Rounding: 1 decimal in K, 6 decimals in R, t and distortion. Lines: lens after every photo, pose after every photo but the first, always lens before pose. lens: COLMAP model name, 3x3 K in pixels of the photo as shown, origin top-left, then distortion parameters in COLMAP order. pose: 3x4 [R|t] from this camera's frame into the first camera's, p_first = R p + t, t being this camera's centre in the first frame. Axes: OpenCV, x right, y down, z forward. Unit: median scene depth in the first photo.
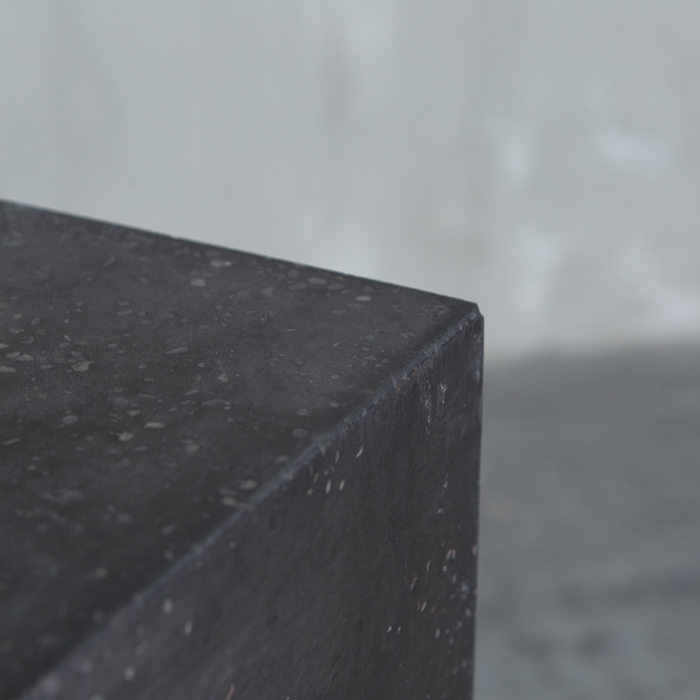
lens RADIAL K [[2041.6, 0, 350.0], [0, 2041.6, 350.0], [0, 0, 1]] dist [-0.018502, -0.275784]
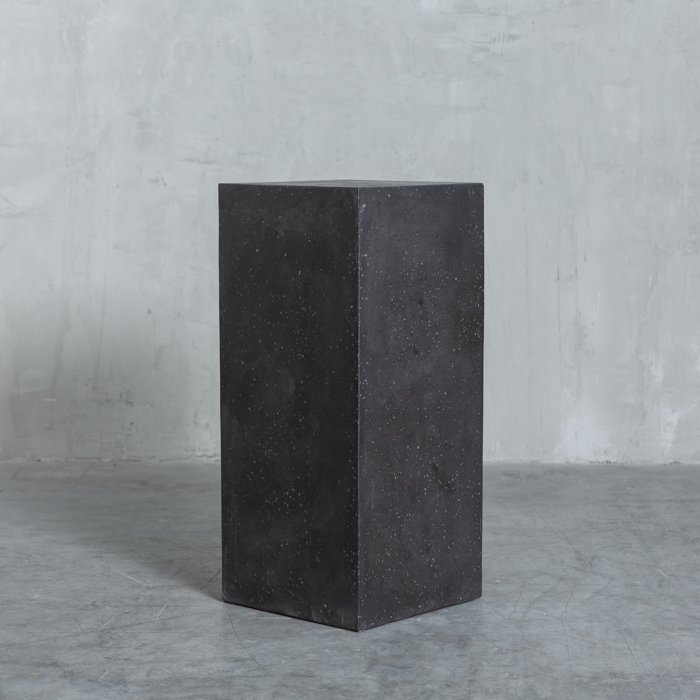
lens RADIAL K [[2041.6, 0, 350.0], [0, 2041.6, 350.0], [0, 0, 1]] dist [-0.018502, -0.275784]
pose [[0.968067, 0.016968, -0.250115, 1.177447], [-0.098104, 0.943778, -0.315686, 2.369398], [0.230697, 0.330143, 0.915306, -4.435847]]
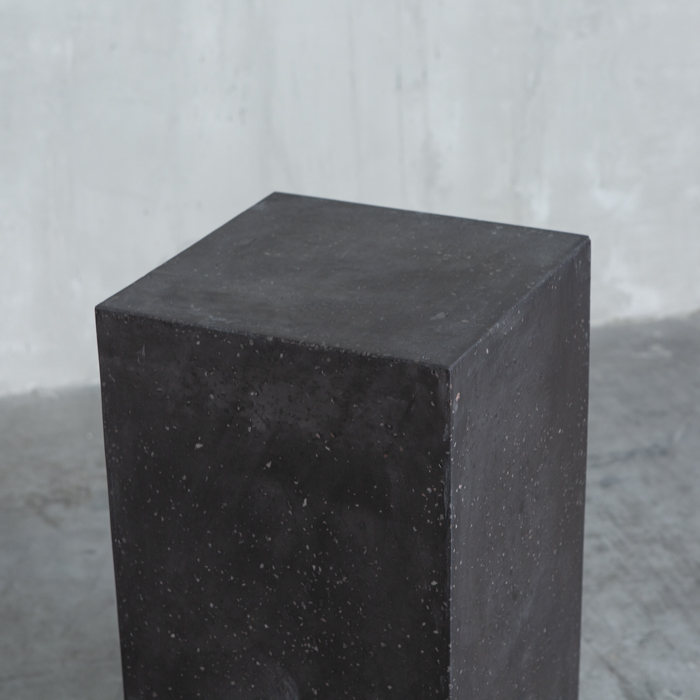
lens RADIAL K [[2041.6, 0, 350.0], [0, 2041.6, 350.0], [0, 0, 1]] dist [-0.018502, -0.275784]
pose [[0.998954, -0.040617, 0.021017, -0.386917], [0.041408, 0.998393, -0.038681, 0.266335], [-0.019412, 0.039510, 0.999031, -2.150134]]
